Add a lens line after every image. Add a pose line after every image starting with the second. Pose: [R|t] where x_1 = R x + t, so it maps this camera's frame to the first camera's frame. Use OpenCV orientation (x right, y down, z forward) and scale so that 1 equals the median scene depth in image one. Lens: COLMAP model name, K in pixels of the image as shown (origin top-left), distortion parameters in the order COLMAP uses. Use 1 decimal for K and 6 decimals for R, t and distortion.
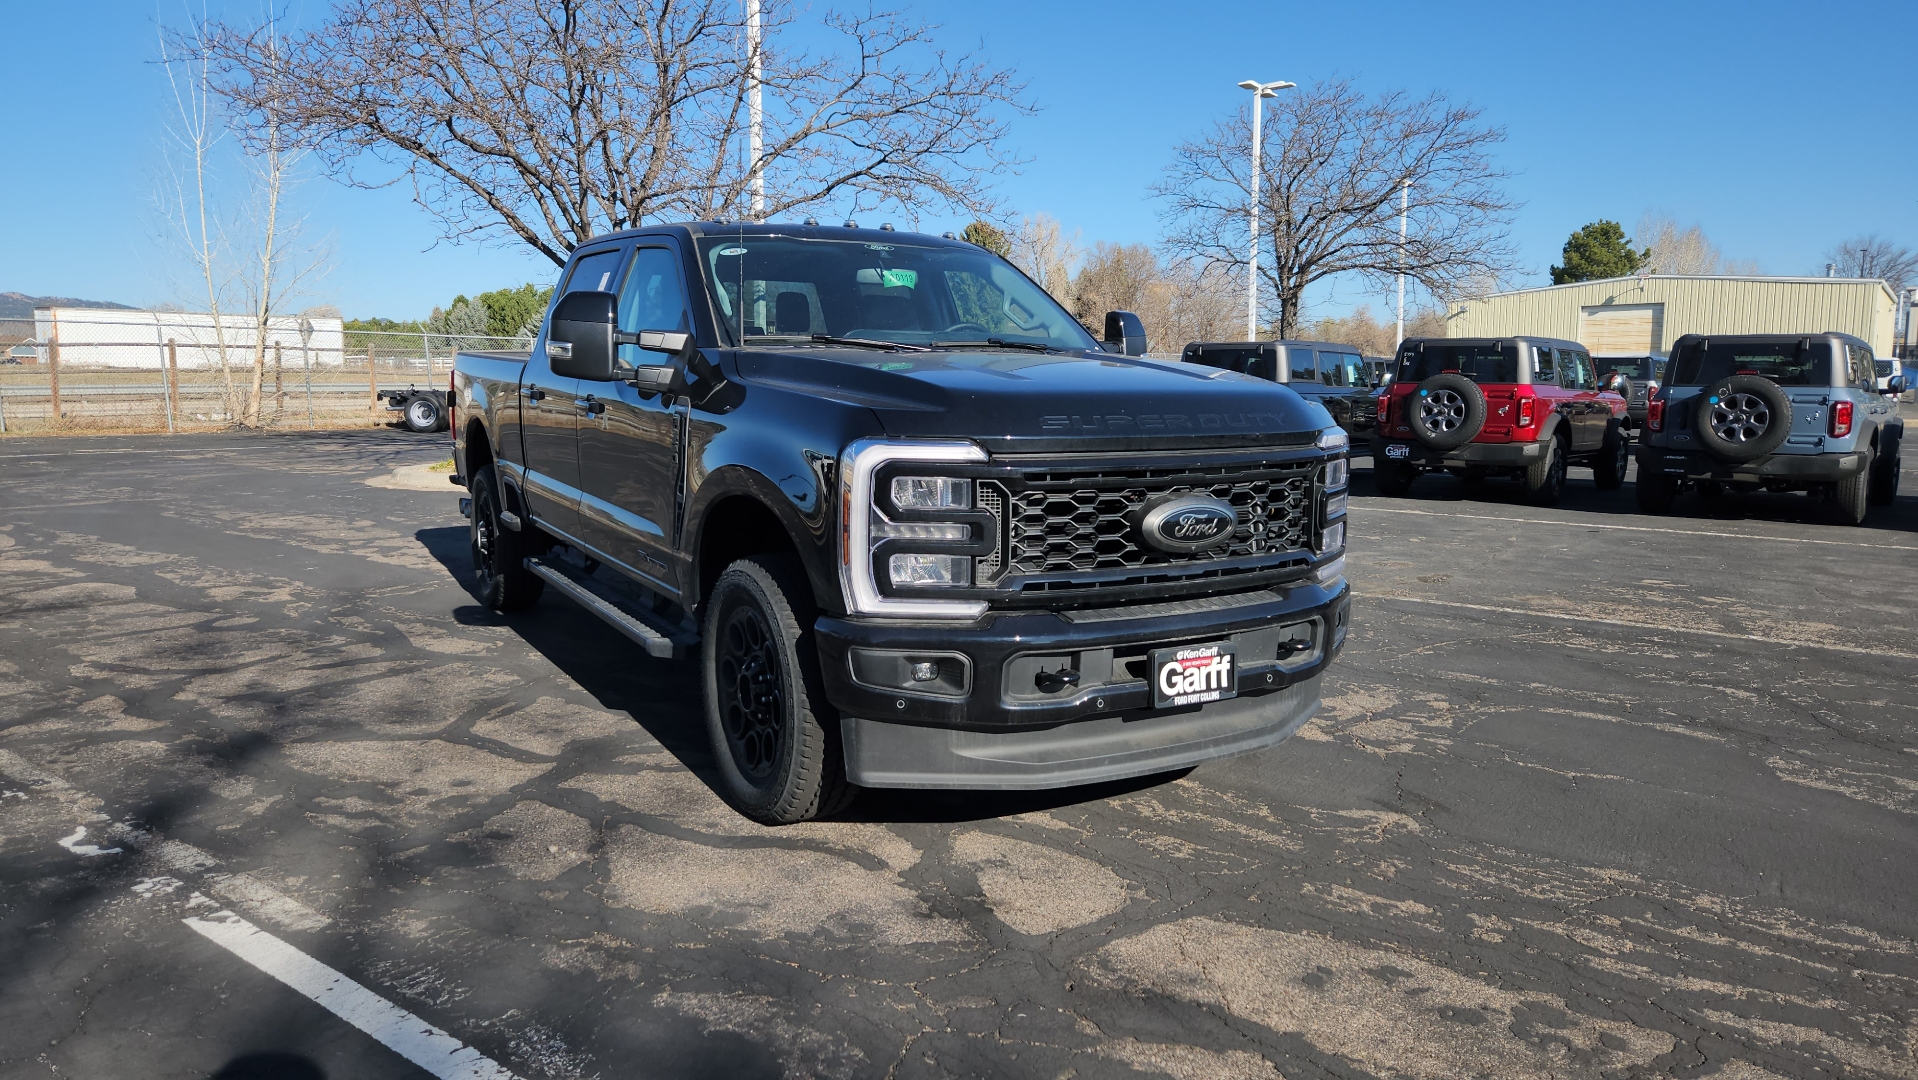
lens RADIAL K [[1279.7, 0, 932.6], [0, 1279.7, 544.1], [0, 0, 1]] dist [0.070216, -0.058677]
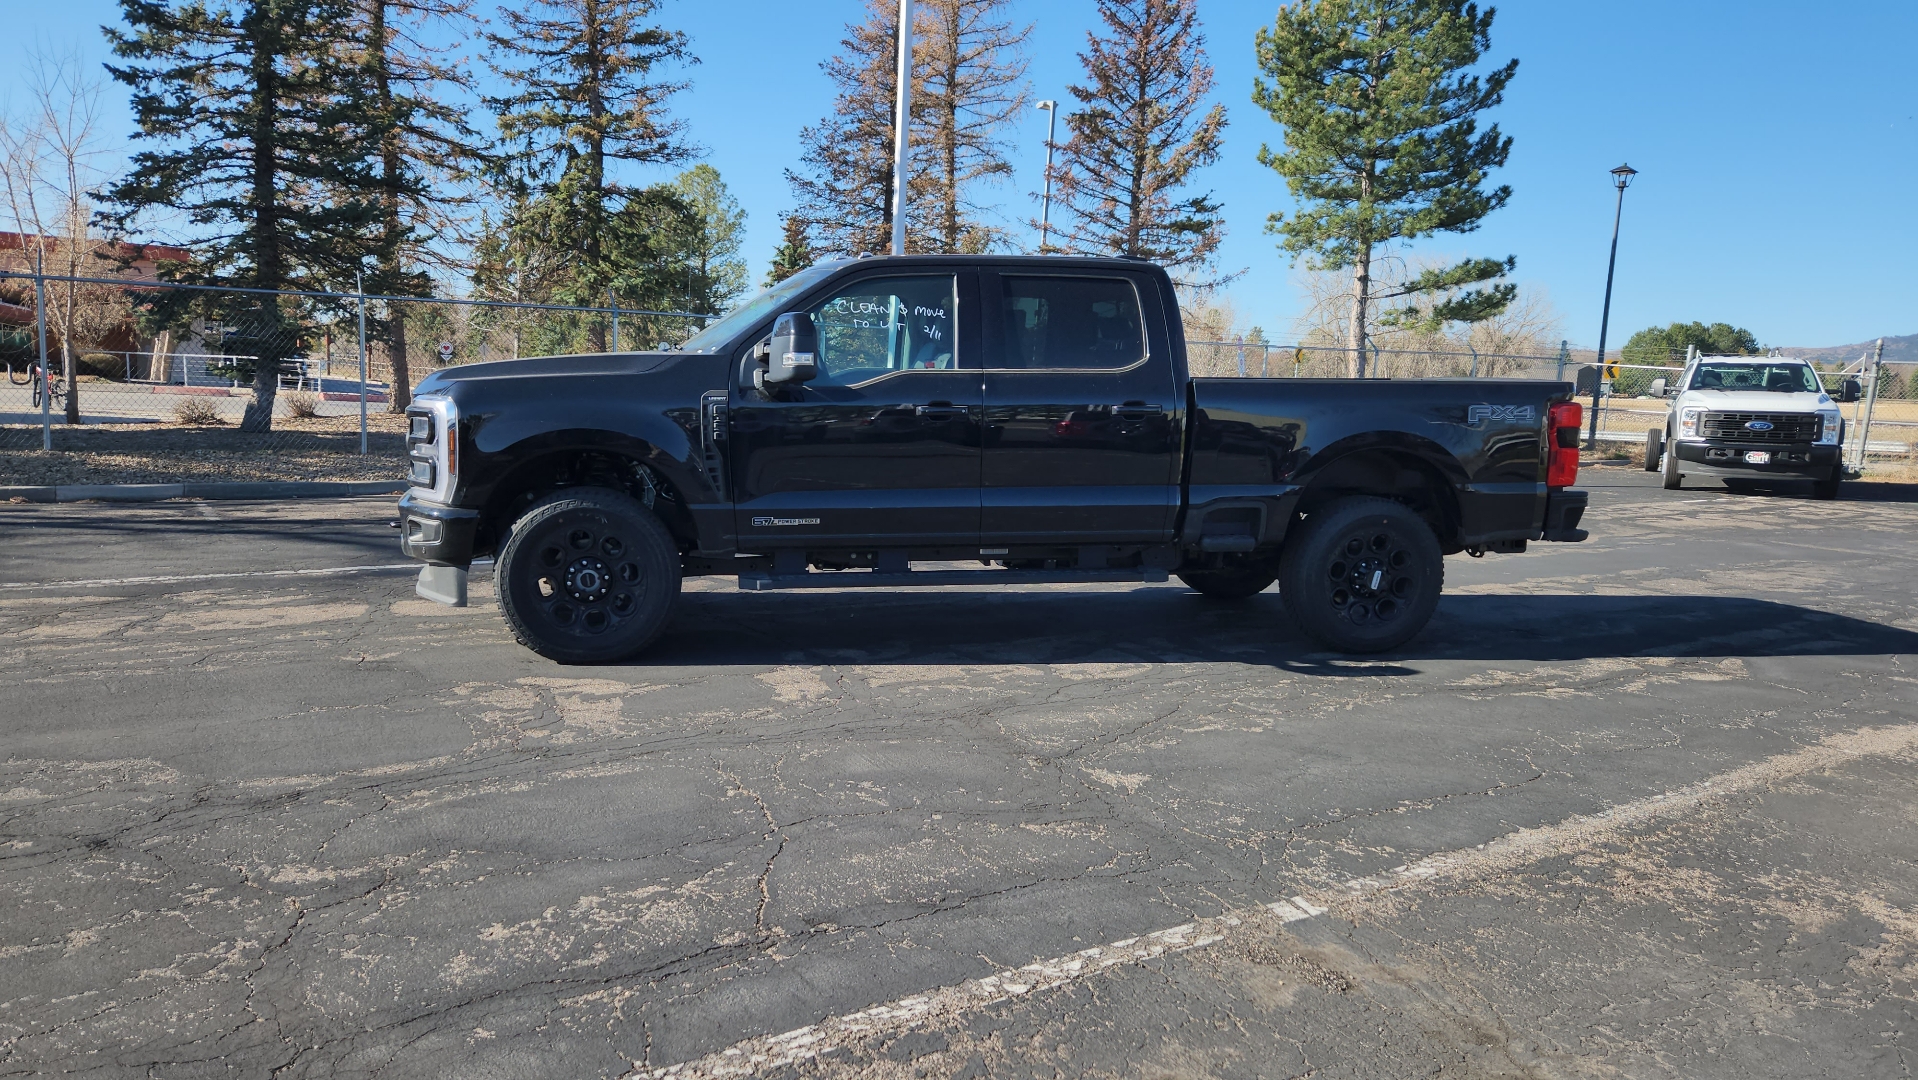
lens RADIAL K [[1265.7, 0, 938.0], [0, 1265.7, 550.0], [0, 0, 1]] dist [0.072871, -0.061502]
pose [[-0.312540, 0.112676, -0.943198, 1.538280], [-0.165798, 0.971227, 0.170963, -0.269459], [0.935323, 0.209813, -0.284866, 2.028786]]
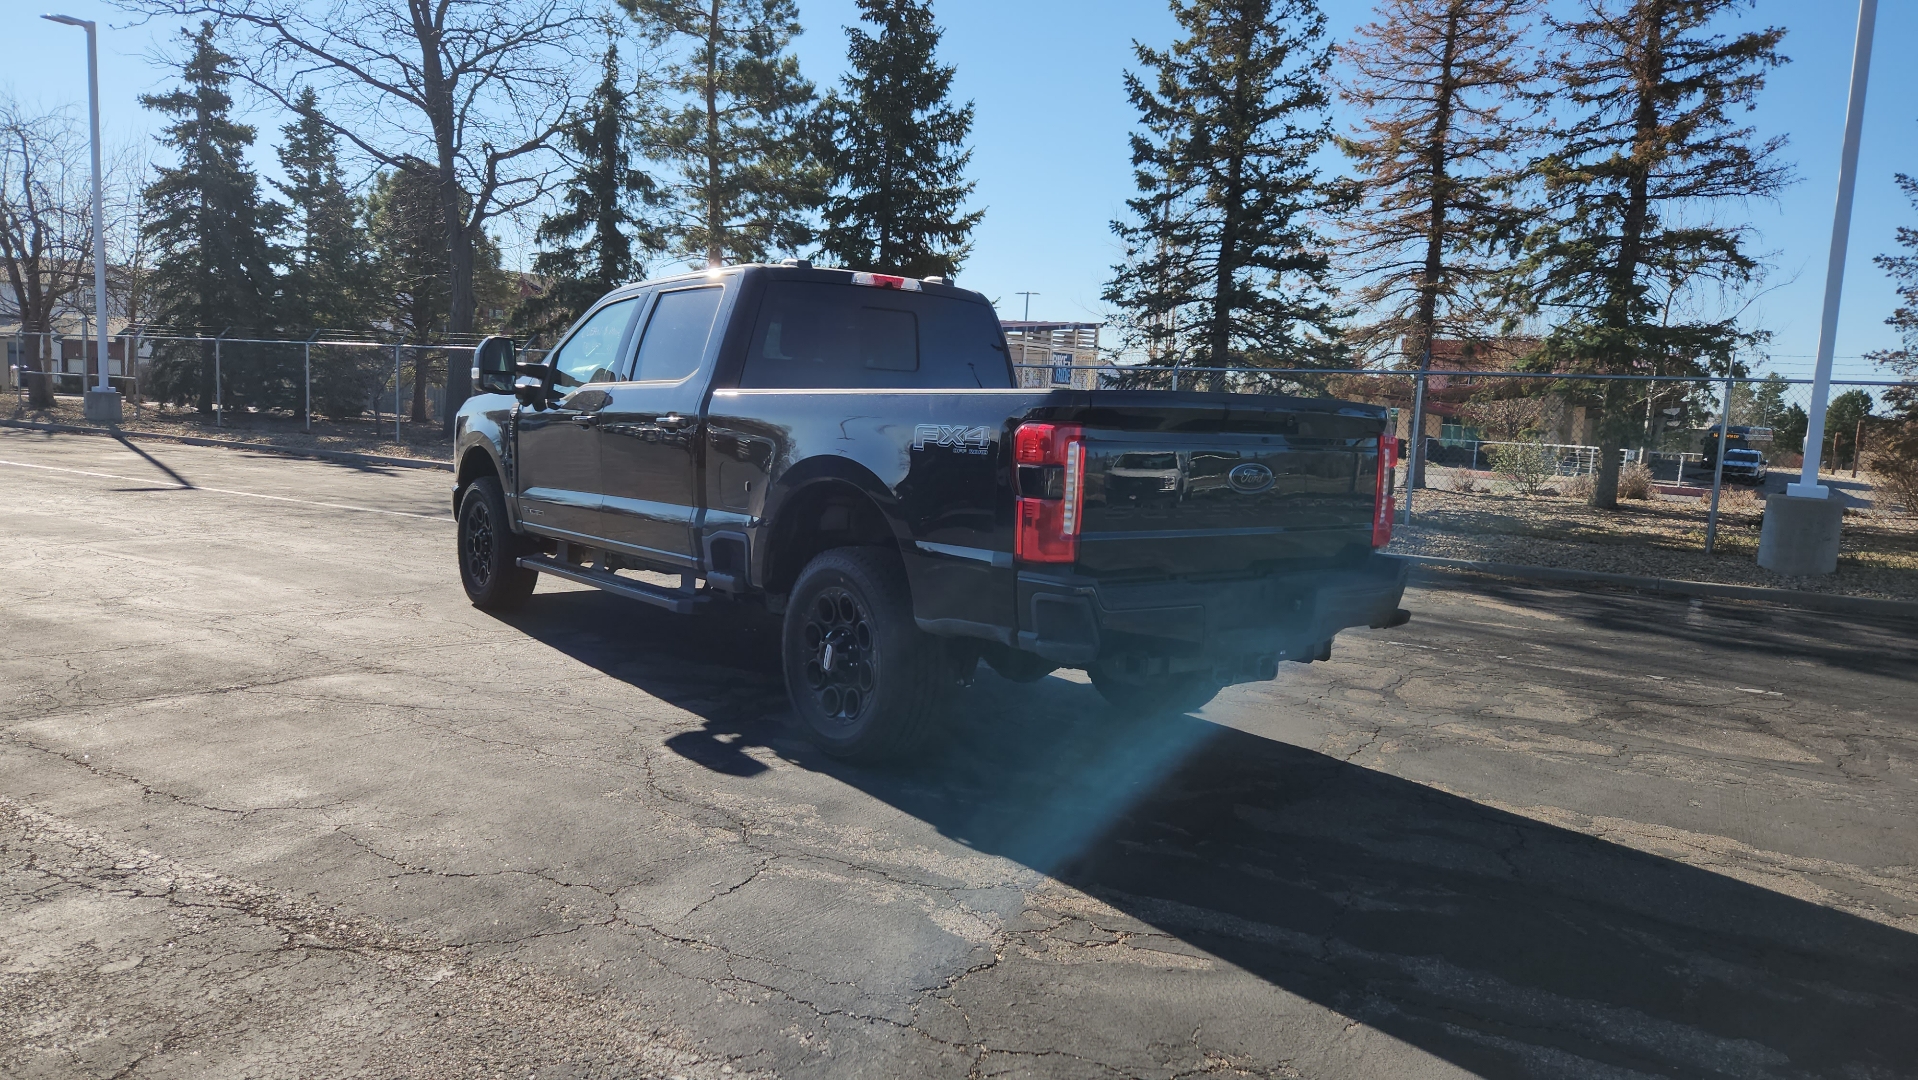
lens RADIAL K [[1279.7, 0, 932.6], [0, 1279.7, 544.1], [0, 0, 1]] dist [0.070216, -0.058677]
pose [[-0.987817, -0.039793, -0.150449, -0.125815], [-0.075110, 0.968611, 0.236964, -0.446493], [0.136297, 0.245378, -0.959798, 3.271279]]
